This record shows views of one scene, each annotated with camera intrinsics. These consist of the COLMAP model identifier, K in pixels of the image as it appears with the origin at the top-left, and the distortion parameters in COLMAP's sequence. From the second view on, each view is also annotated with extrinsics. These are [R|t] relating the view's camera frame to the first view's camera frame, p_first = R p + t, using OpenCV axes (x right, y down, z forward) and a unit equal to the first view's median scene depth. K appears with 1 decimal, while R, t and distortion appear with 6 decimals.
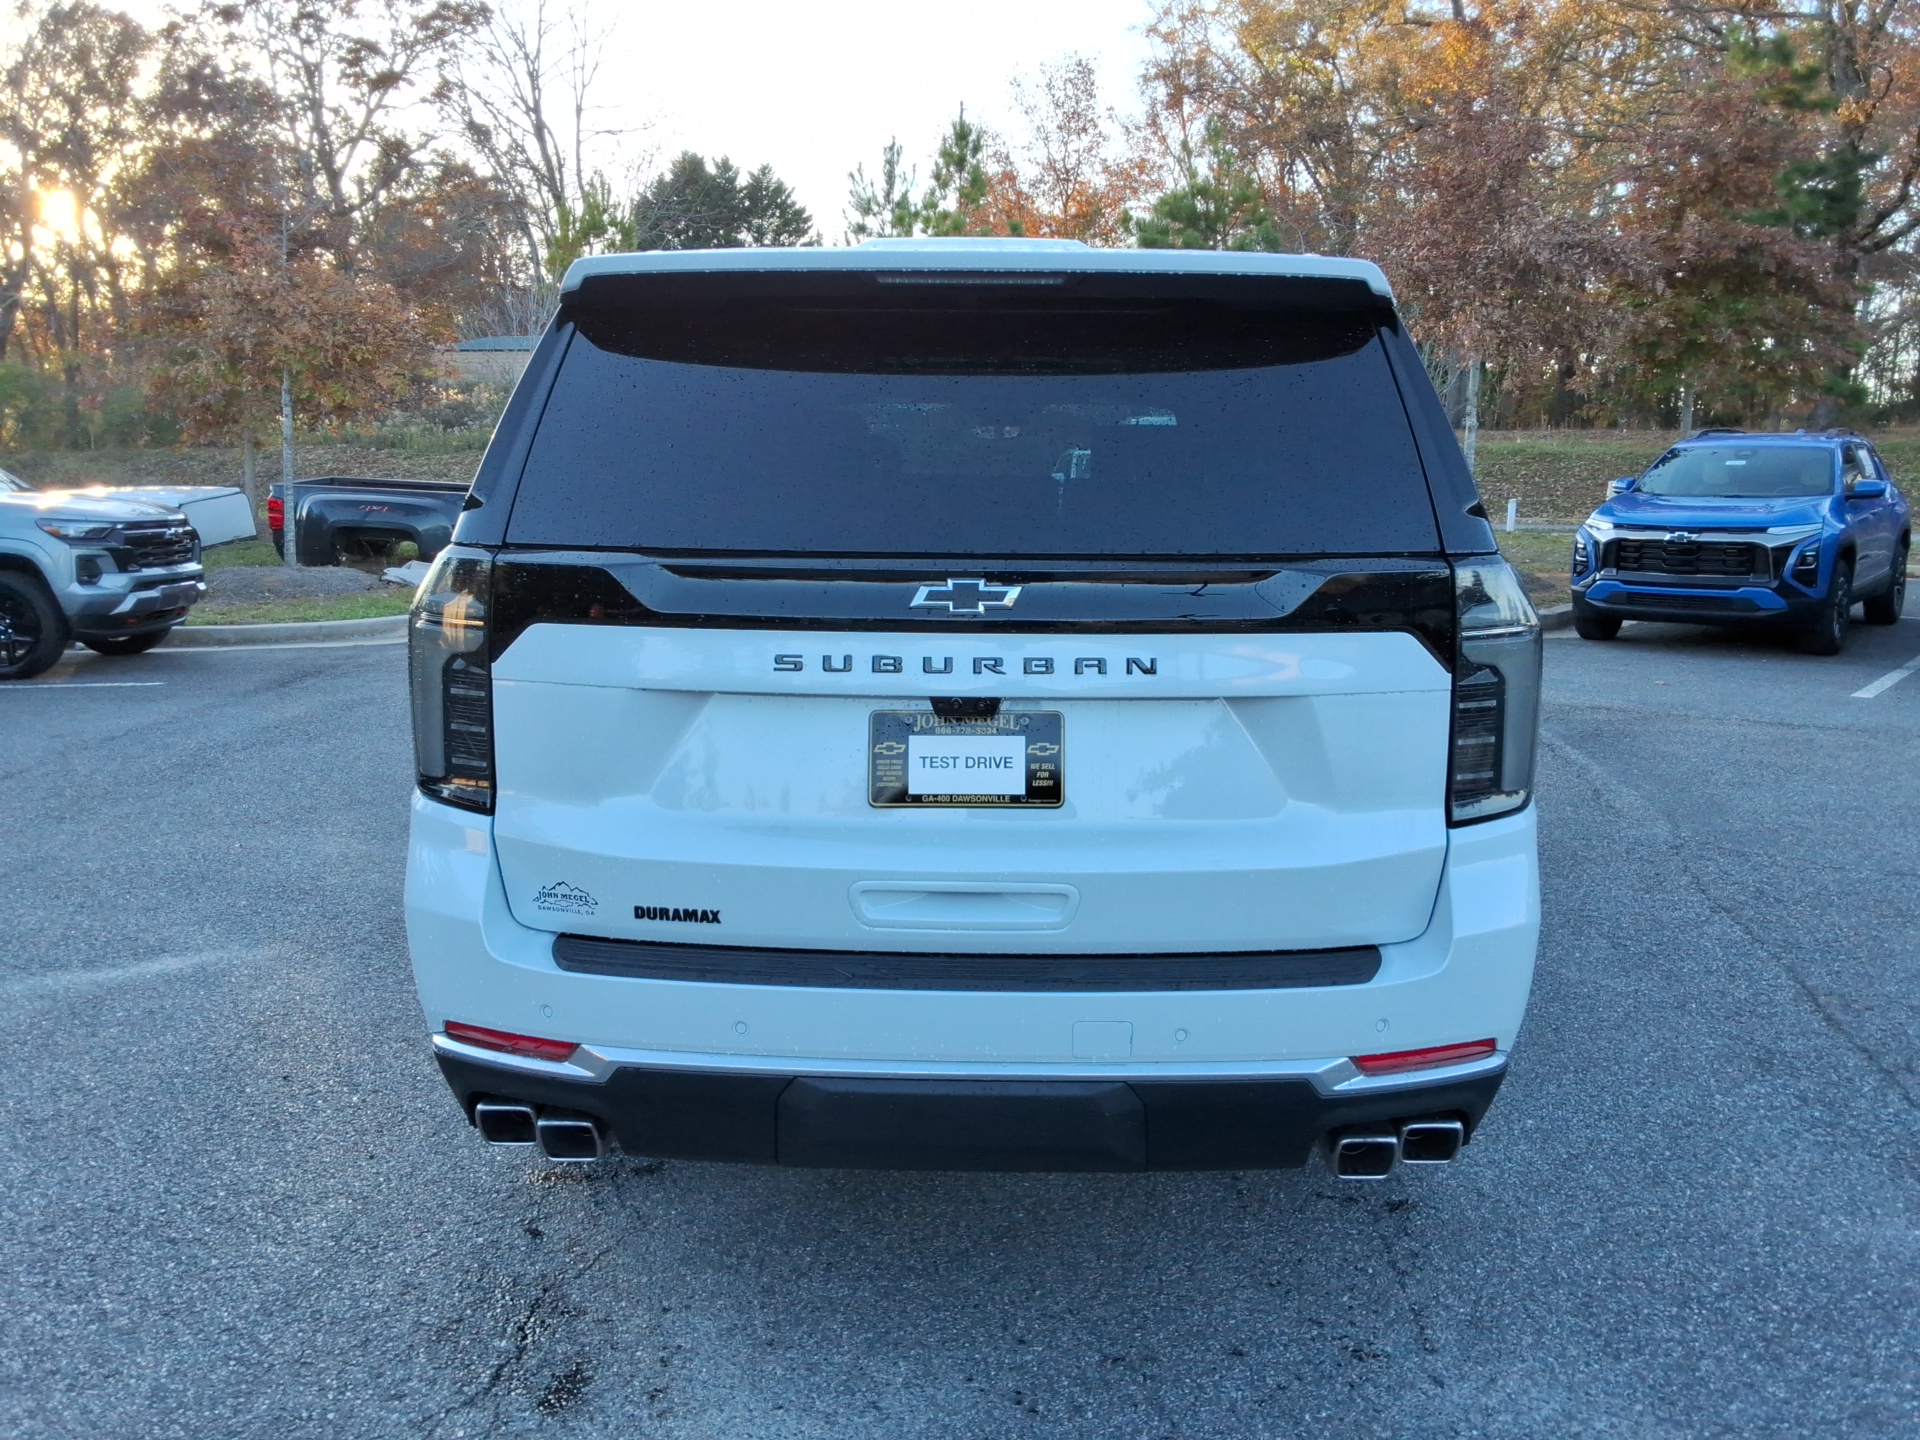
lens RADIAL K [[1541.6, 0, 976.3], [0, 1541.6, 716.2], [0, 0, 1]] dist [0.103437, -0.152967]
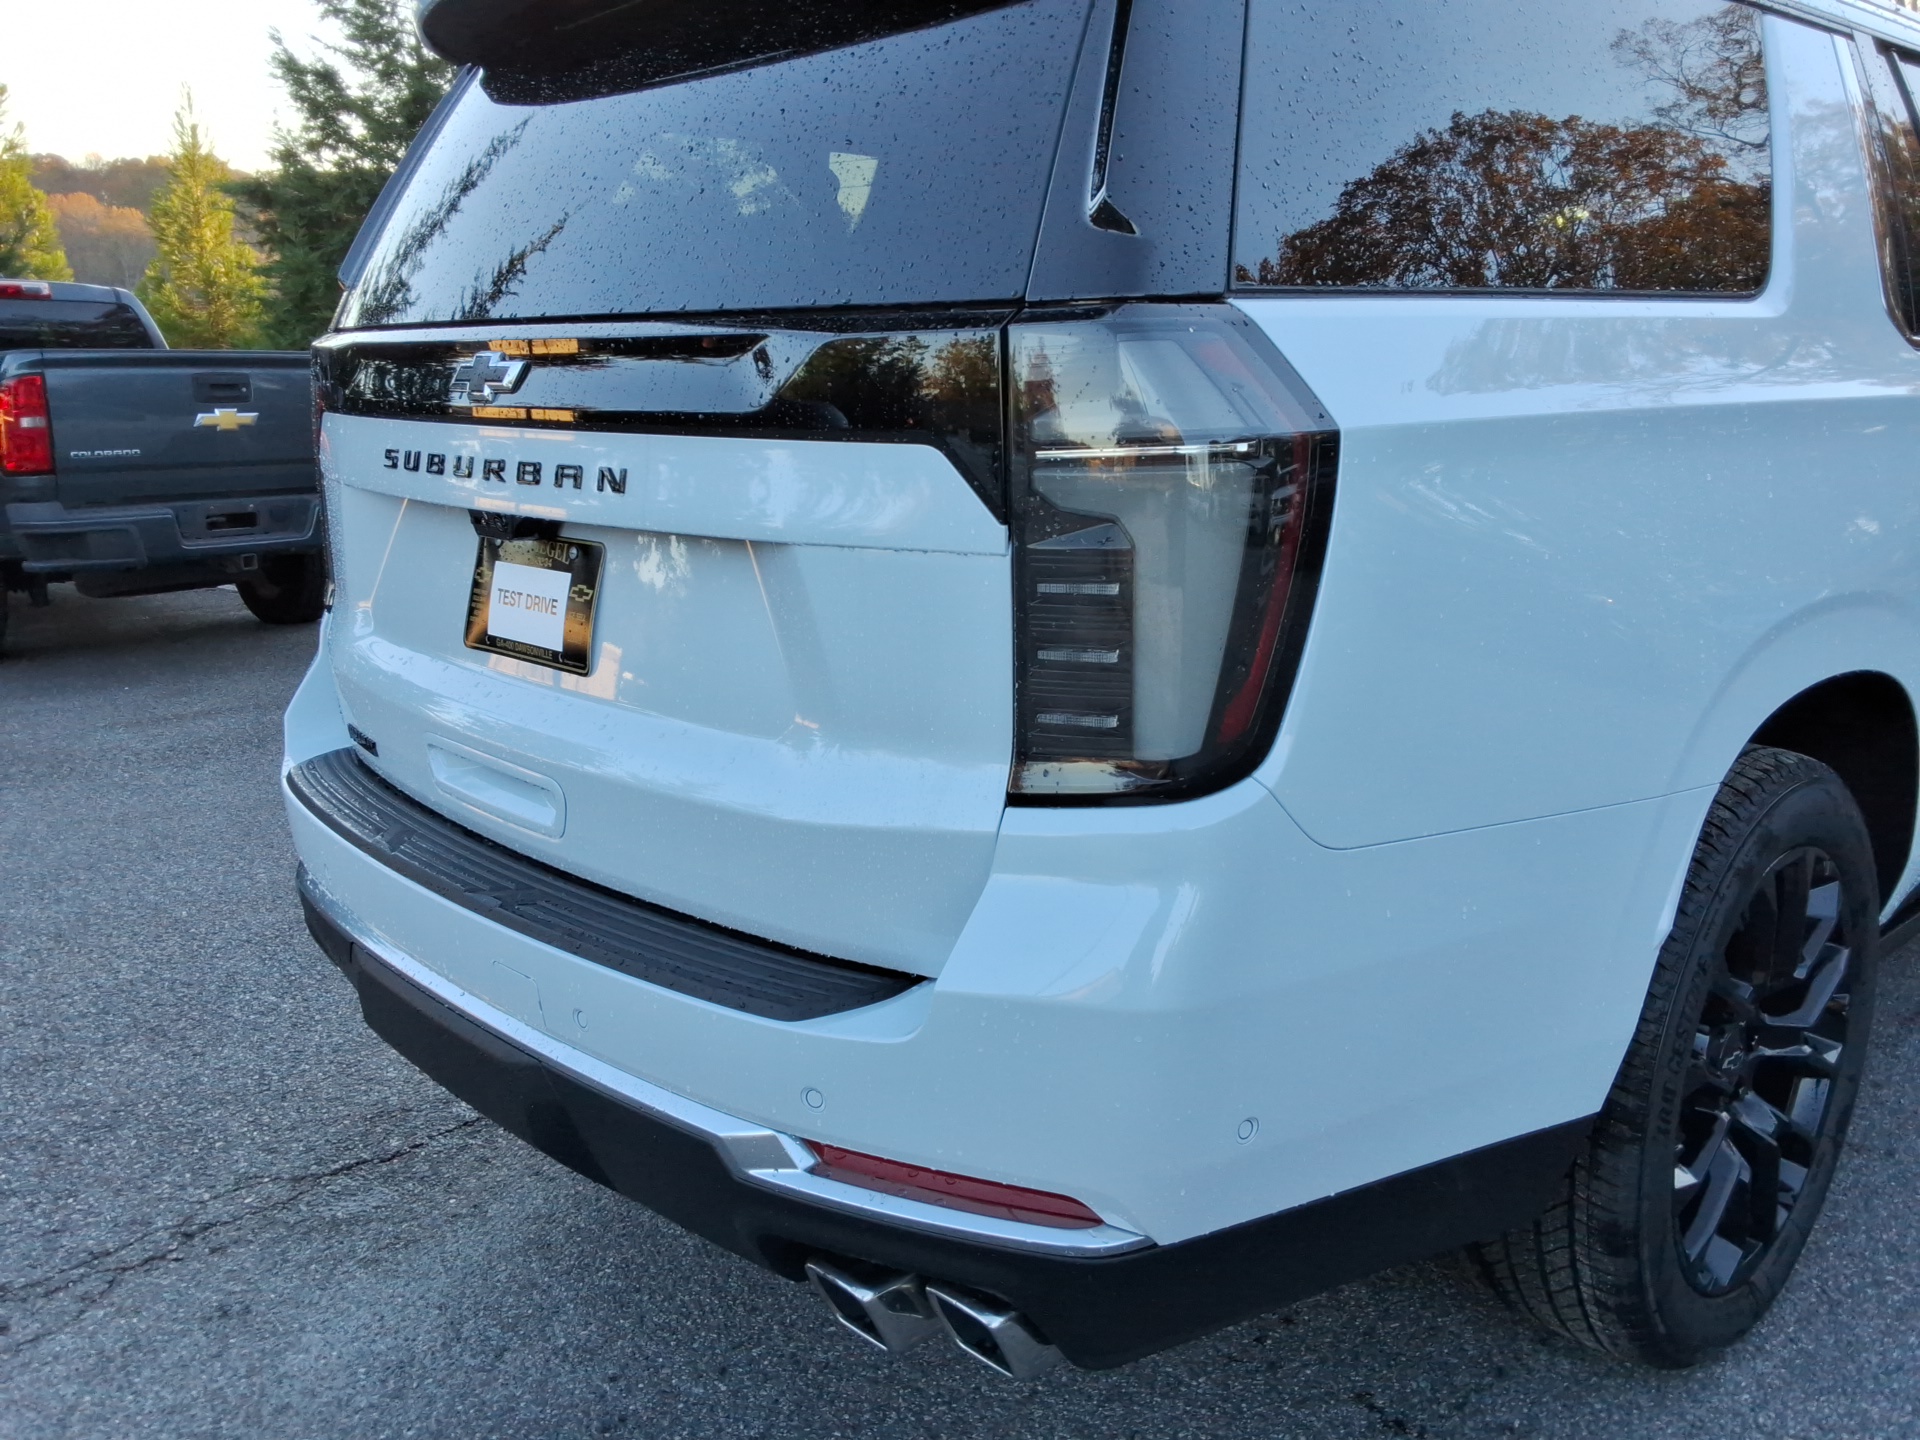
lens RADIAL K [[1541.6, 0, 976.3], [0, 1541.6, 716.2], [0, 0, 1]] dist [0.103437, -0.152967]
pose [[0.701931, 0.145989, -0.697123, 0.667666], [-0.100799, 0.989279, 0.105676, -0.016906], [0.705076, -0.003908, 0.709121, 0.588451]]
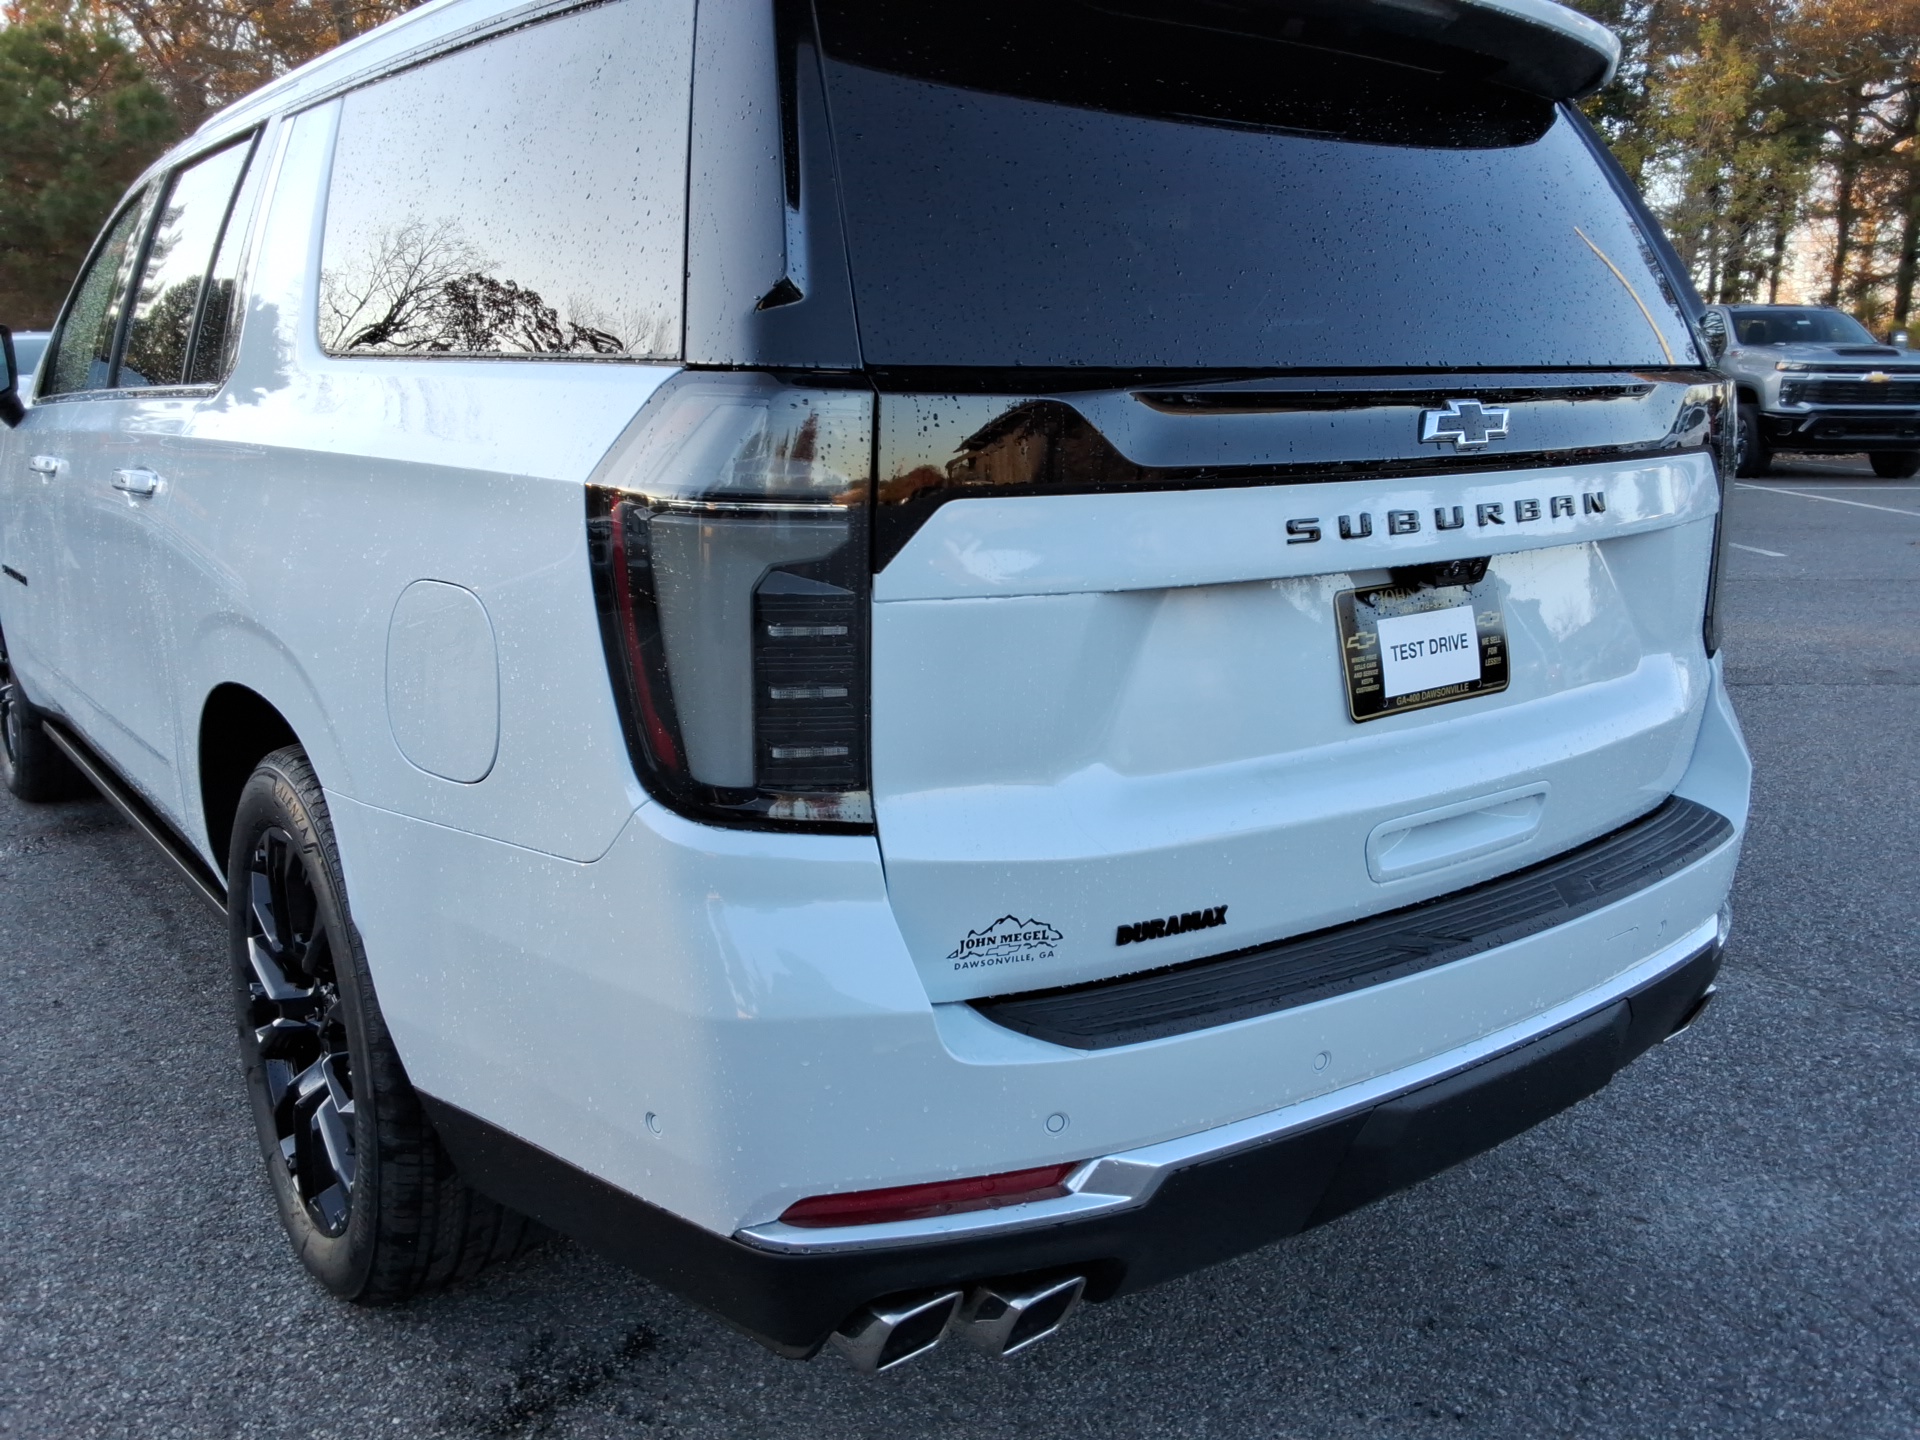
lens RADIAL K [[1556.2, 0, 990.2], [0, 1556.2, 707.2], [0, 0, 1]] dist [0.057118, -0.084472]
pose [[0.776299, -0.140280, 0.614558, -0.632410], [0.106263, 0.990094, 0.091772, -0.033537], [-0.621344, -0.005938, 0.783516, 0.507933]]
